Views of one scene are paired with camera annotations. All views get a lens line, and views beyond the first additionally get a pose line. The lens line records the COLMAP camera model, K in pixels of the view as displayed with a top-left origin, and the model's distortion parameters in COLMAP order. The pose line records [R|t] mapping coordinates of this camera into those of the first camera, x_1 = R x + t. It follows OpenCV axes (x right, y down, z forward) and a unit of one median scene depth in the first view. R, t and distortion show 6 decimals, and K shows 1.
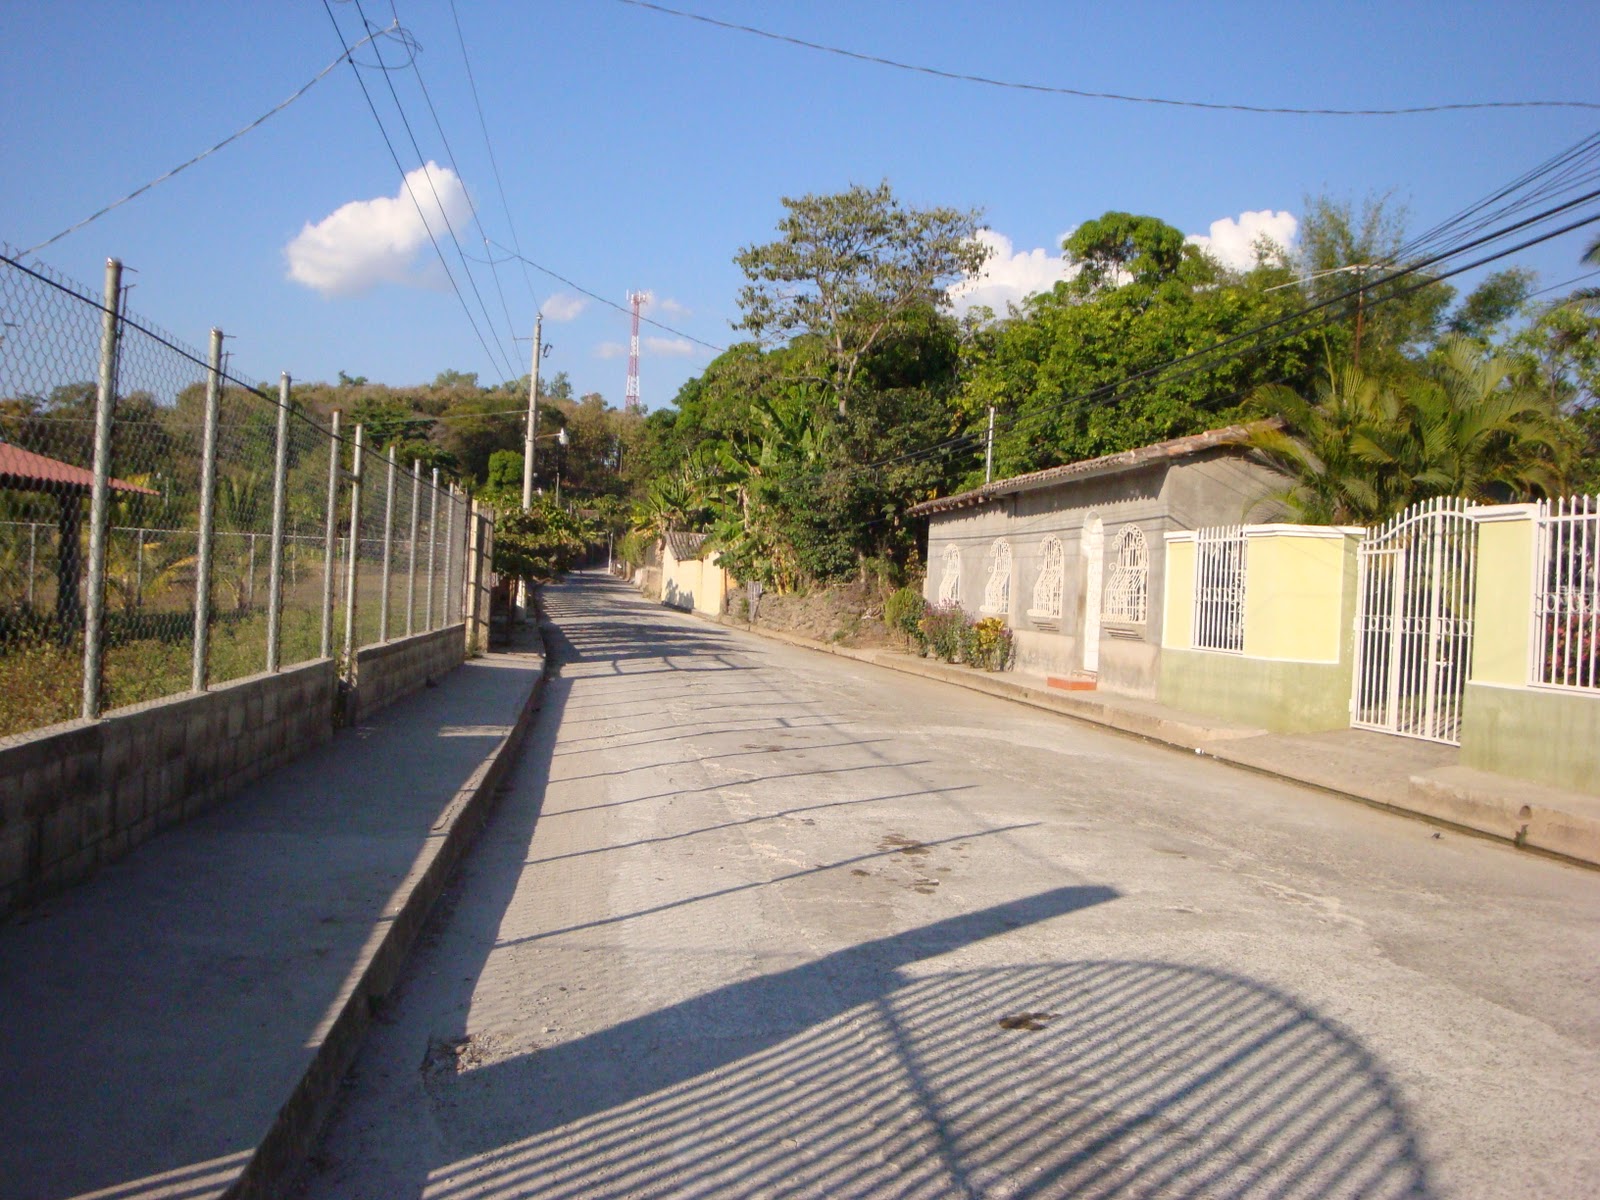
lens RADIAL K [[1424.8, 0, 800.0], [0, 1424.8, 600.0], [0, 0, 1]] dist [-0.119186, 0.002219]
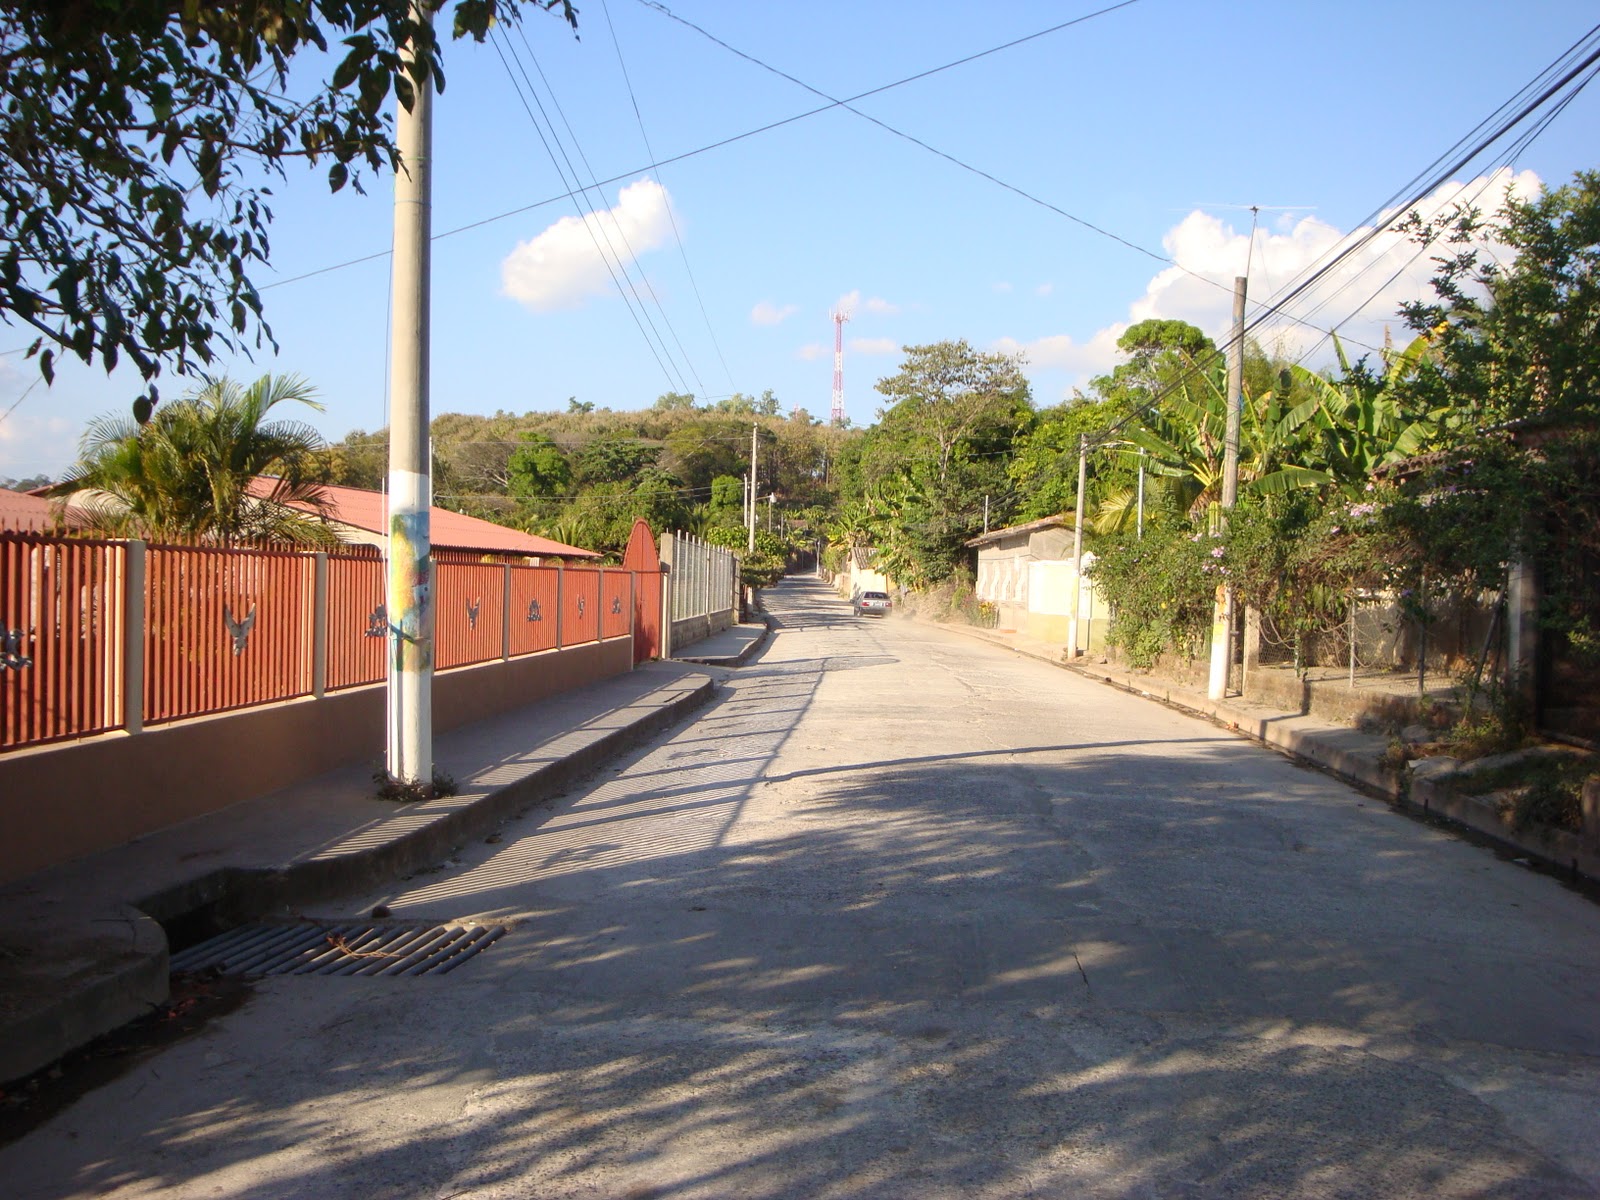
lens RADIAL K [[1424.8, 0, 800.0], [0, 1424.8, 600.0], [0, 0, 1]] dist [-0.119186, 0.002219]
pose [[0.988572, -0.021777, -0.149170, 0.055440], [0.021750, 0.999762, -0.001807, 0.002578], [0.149174, -0.001458, 0.988810, -0.324116]]
